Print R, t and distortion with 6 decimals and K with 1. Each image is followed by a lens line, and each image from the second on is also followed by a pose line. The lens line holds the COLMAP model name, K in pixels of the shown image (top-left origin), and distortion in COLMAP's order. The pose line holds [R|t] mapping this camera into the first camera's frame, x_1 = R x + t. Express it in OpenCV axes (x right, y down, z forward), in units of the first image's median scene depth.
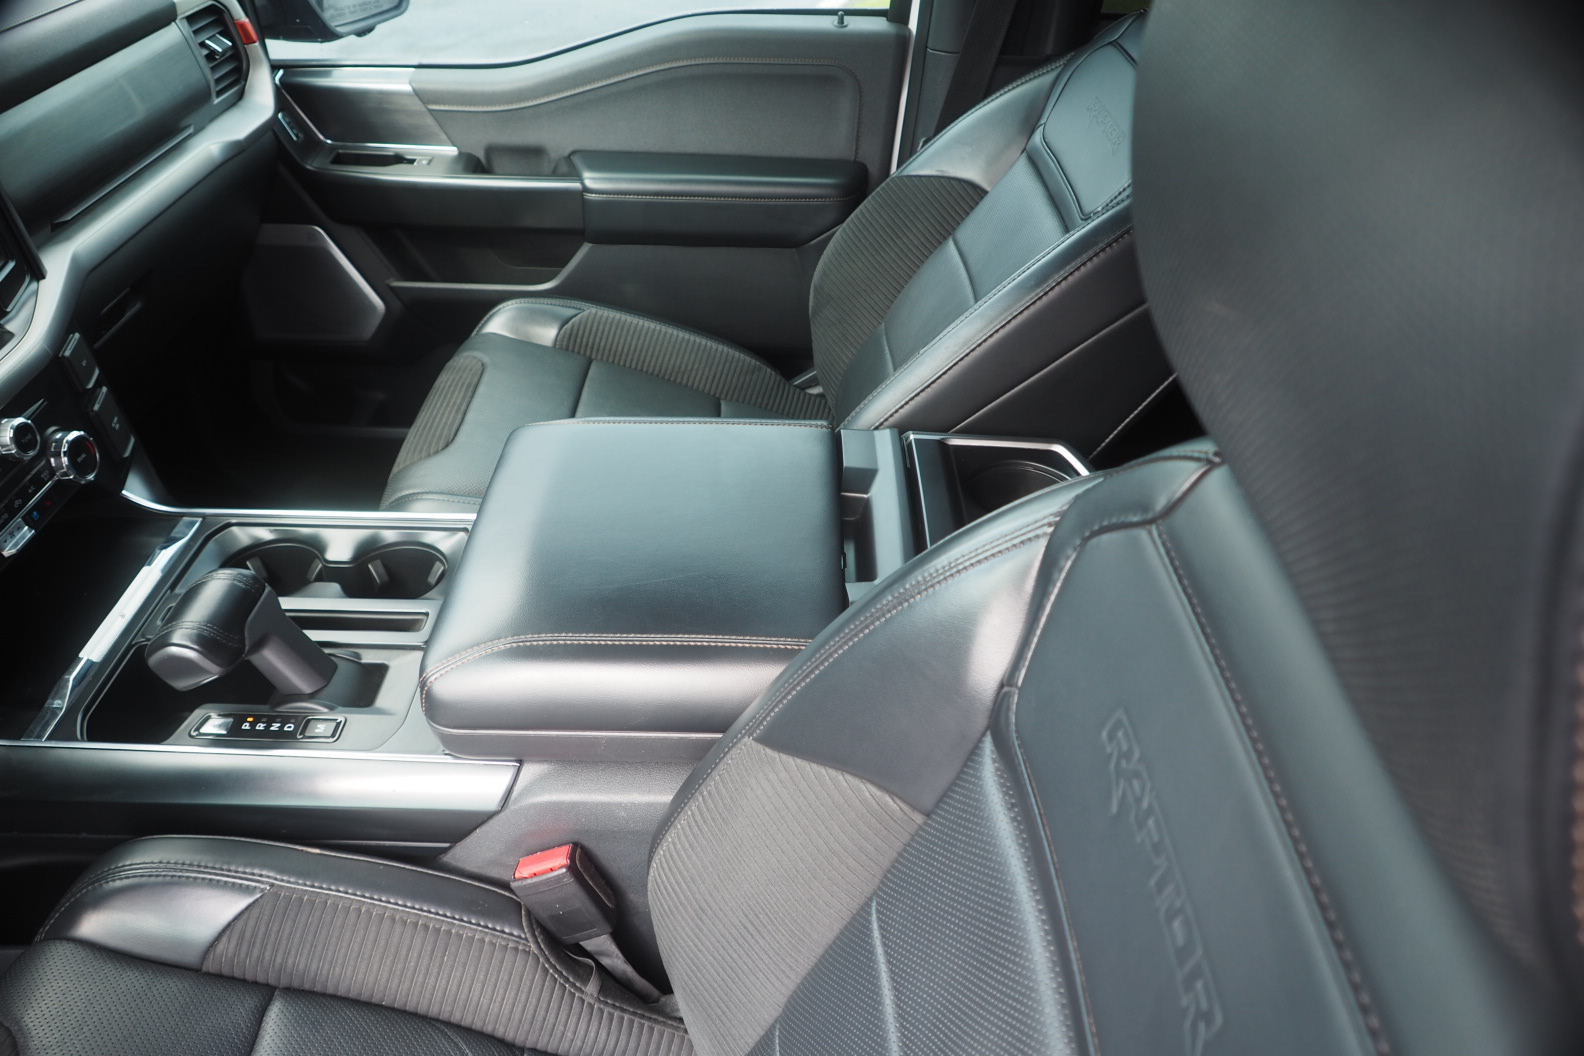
lens RADIAL K [[1124.3, 0, 792.0], [0, 1124.3, 528.0], [0, 0, 1]] dist [-0.028710, 0.001014]
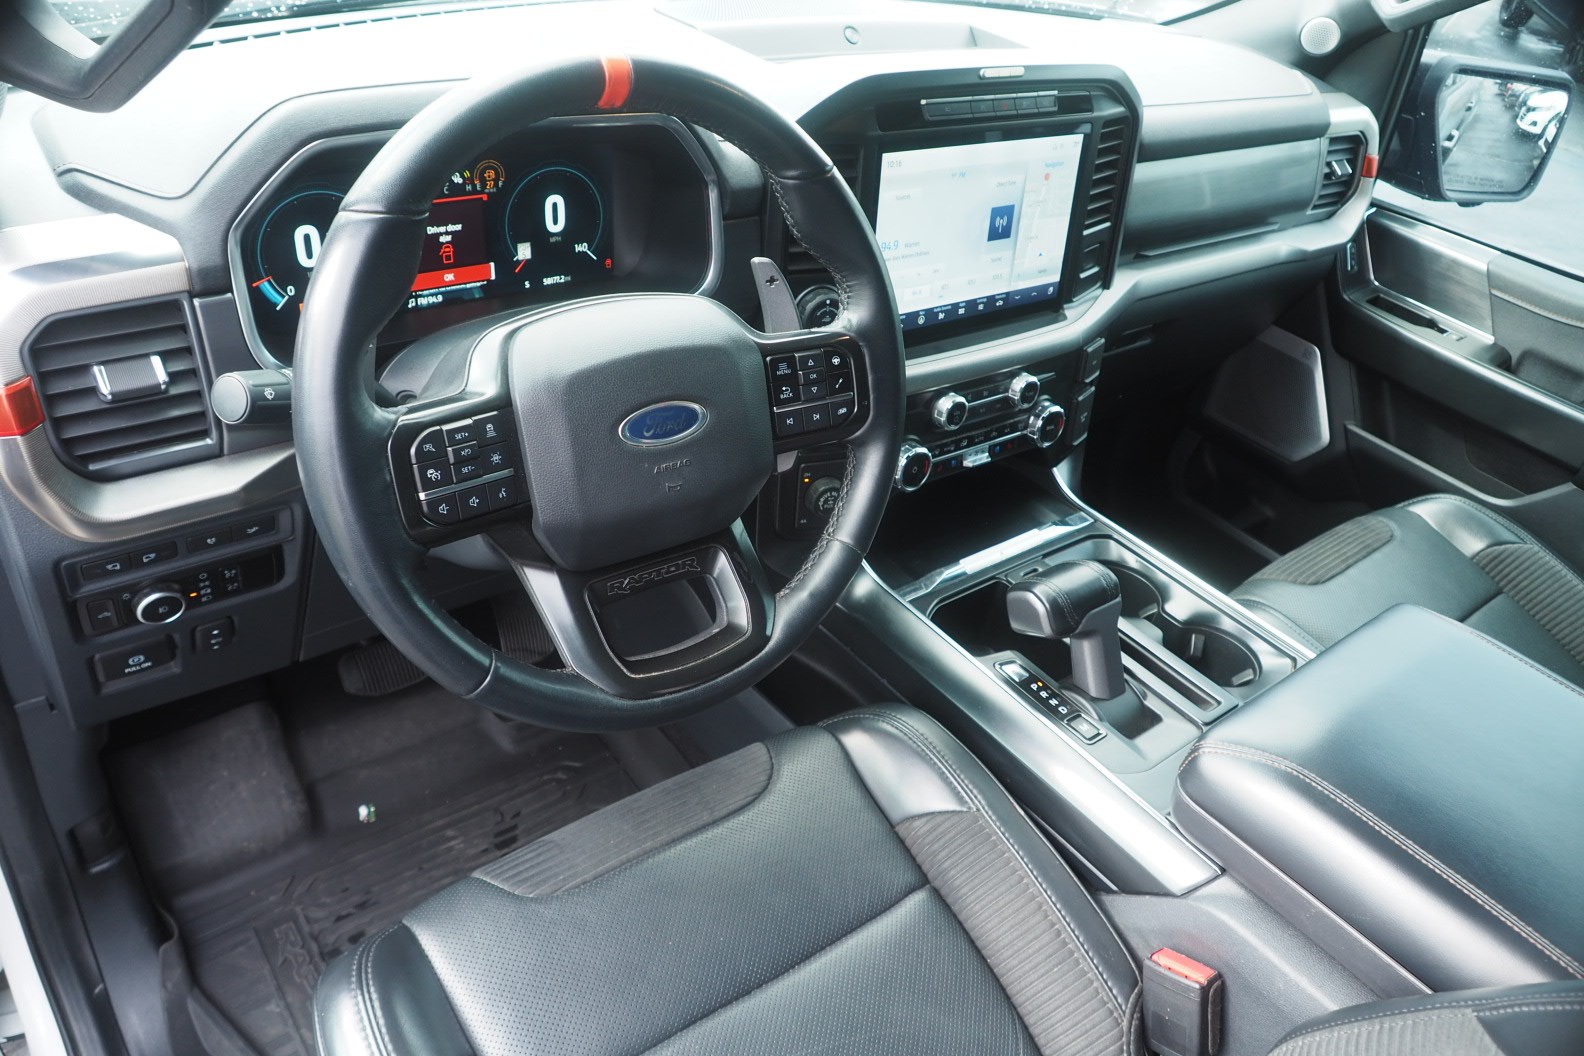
lens RADIAL K [[1124.3, 0, 792.0], [0, 1124.3, 528.0], [0, 0, 1]] dist [-0.028710, 0.001014]
pose [[0.623809, 0.494261, -0.605449, -0.024722], [-0.554870, 0.825623, 0.102305, 0.057379], [0.550438, 0.272126, 0.789282, -0.083050]]
